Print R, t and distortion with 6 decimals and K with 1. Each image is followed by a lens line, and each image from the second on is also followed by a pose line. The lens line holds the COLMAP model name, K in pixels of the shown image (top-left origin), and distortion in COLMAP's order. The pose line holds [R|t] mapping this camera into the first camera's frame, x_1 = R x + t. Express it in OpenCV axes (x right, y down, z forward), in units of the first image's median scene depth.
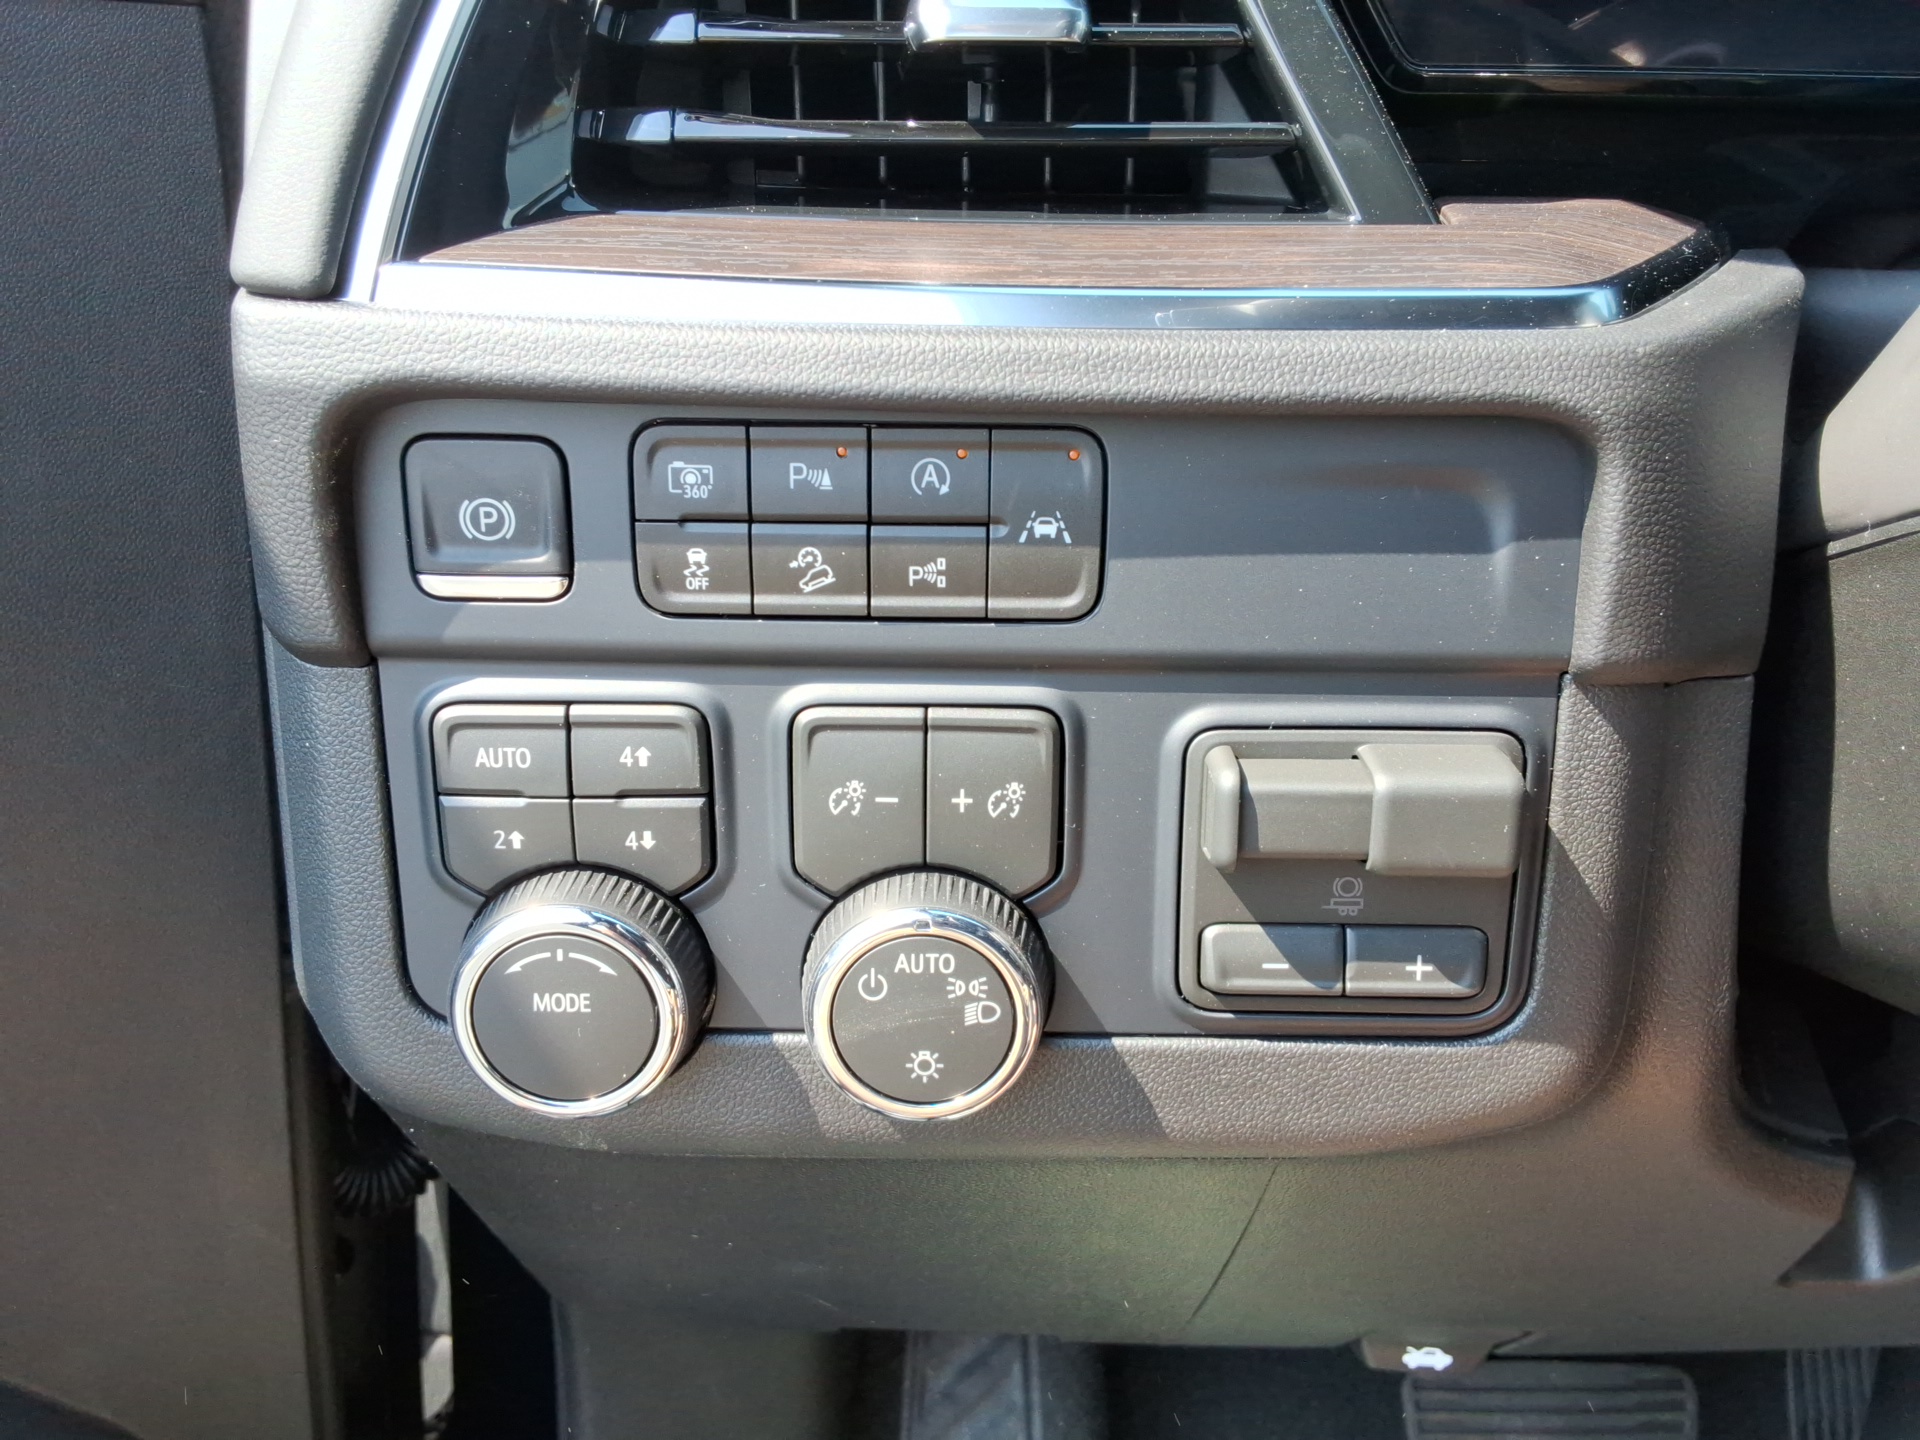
lens RADIAL K [[1542.6, 0, 1027.7], [0, 1542.6, 683.4], [0, 0, 1]] dist [0.101114, -0.162628]
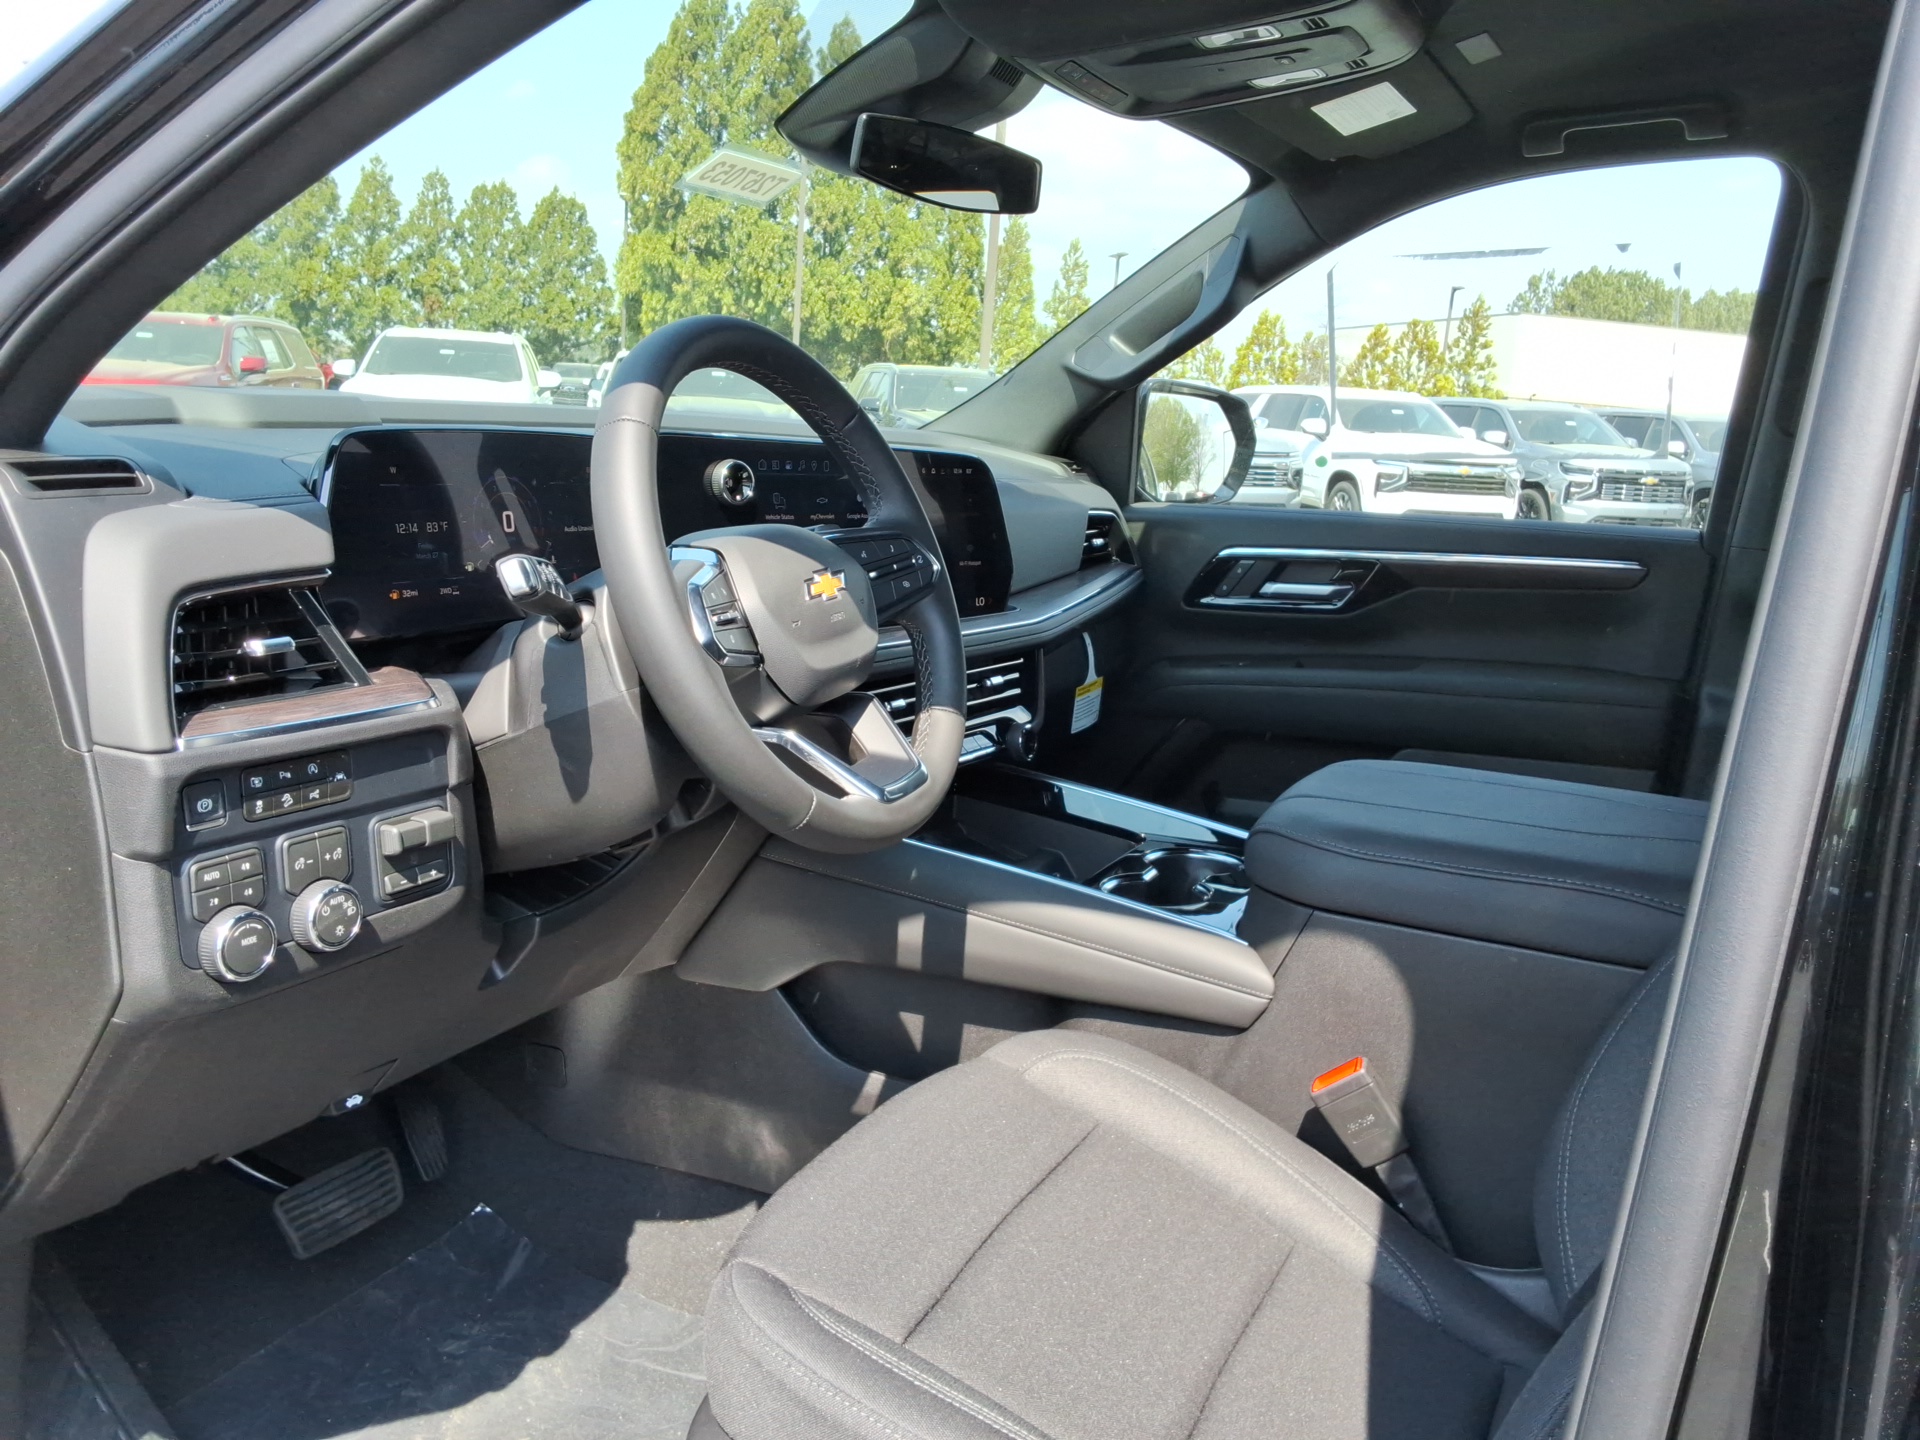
lens RADIAL K [[1542.6, 0, 952.6], [0, 1542.6, 711.4], [0, 0, 1]] dist [0.101114, -0.162628]
pose [[0.467469, -0.154217, 0.870454, -2.463042], [0.262105, 0.964569, 0.030131, 0.021880], [-0.844259, 0.214065, 0.491327, -2.068606]]
